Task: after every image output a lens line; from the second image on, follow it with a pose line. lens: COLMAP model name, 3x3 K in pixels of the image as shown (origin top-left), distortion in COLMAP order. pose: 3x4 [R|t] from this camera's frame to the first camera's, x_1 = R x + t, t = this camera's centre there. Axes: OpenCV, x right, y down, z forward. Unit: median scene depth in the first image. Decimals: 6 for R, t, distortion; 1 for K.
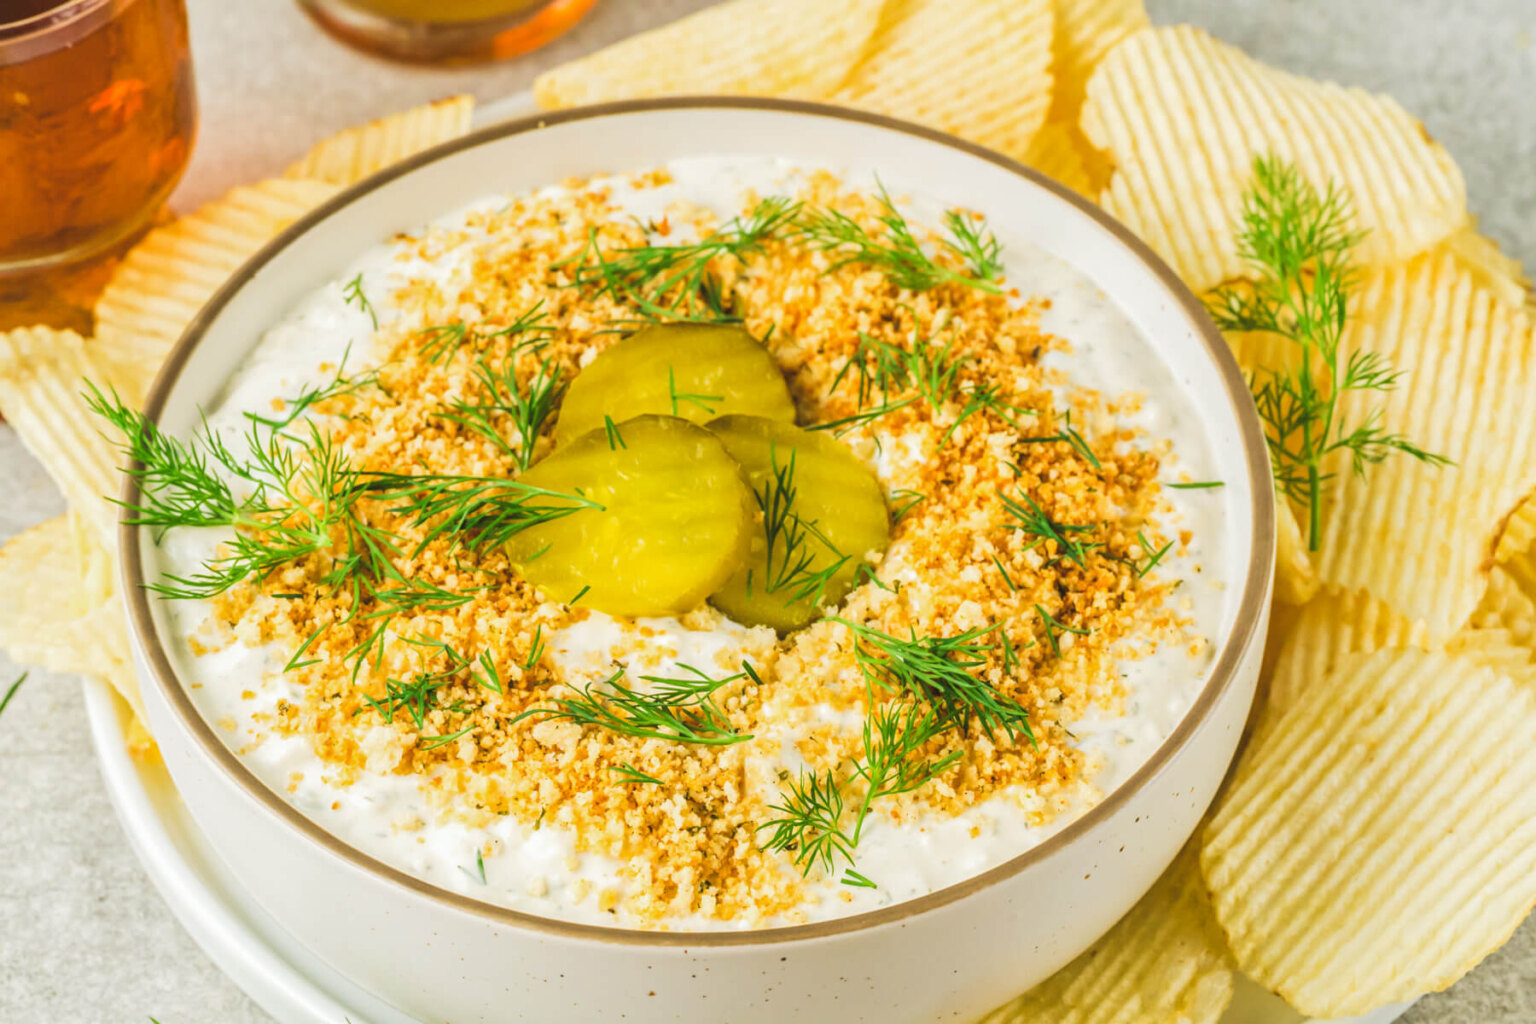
lens RADIAL K [[4763.1, 0, 768.0], [0, 4763.1, 512.0], [0, 0, 1]] dist [-0.056988, 0.127746]
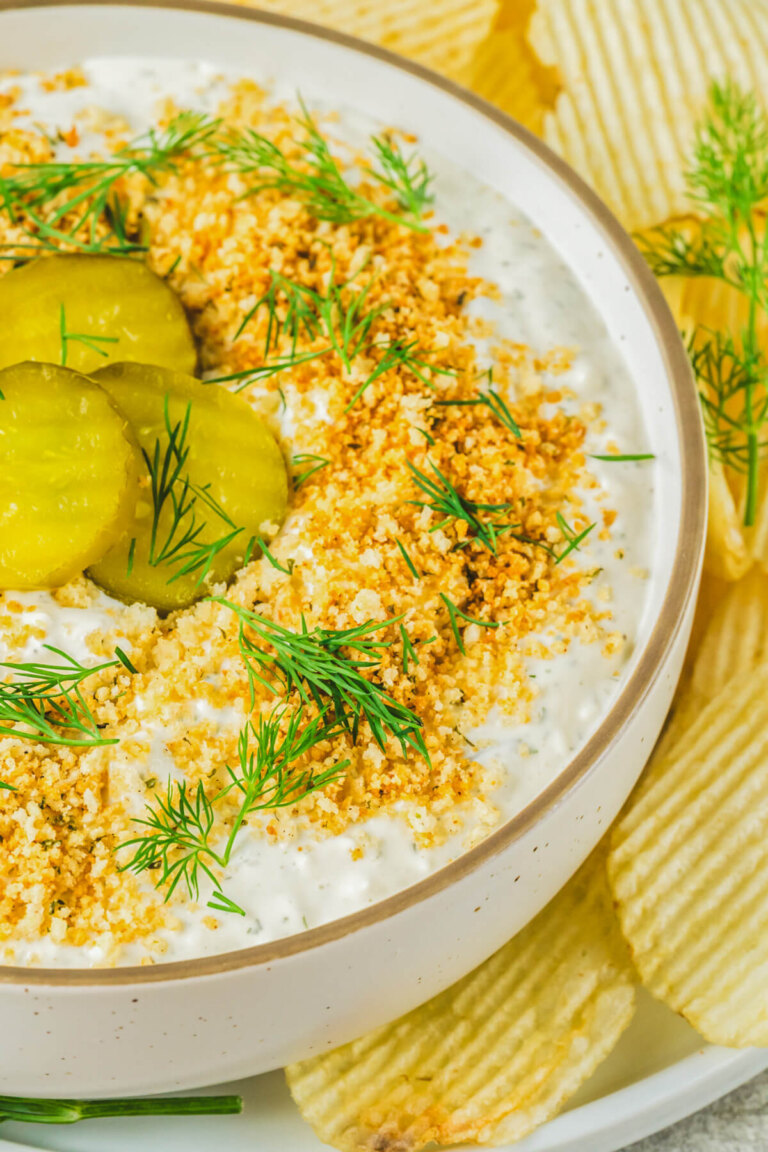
lens RADIAL K [[3928.0, 0, 384.2], [0, 3928.0, 538.3], [0, 0, 1]] dist [-0.030767, 0.299289]
pose [[0.998983, 0.042569, 0.014881, 0.033242], [-0.043831, 0.994175, 0.098459, -0.064472], [-0.010603, -0.099011, 0.995030, 0.243694]]
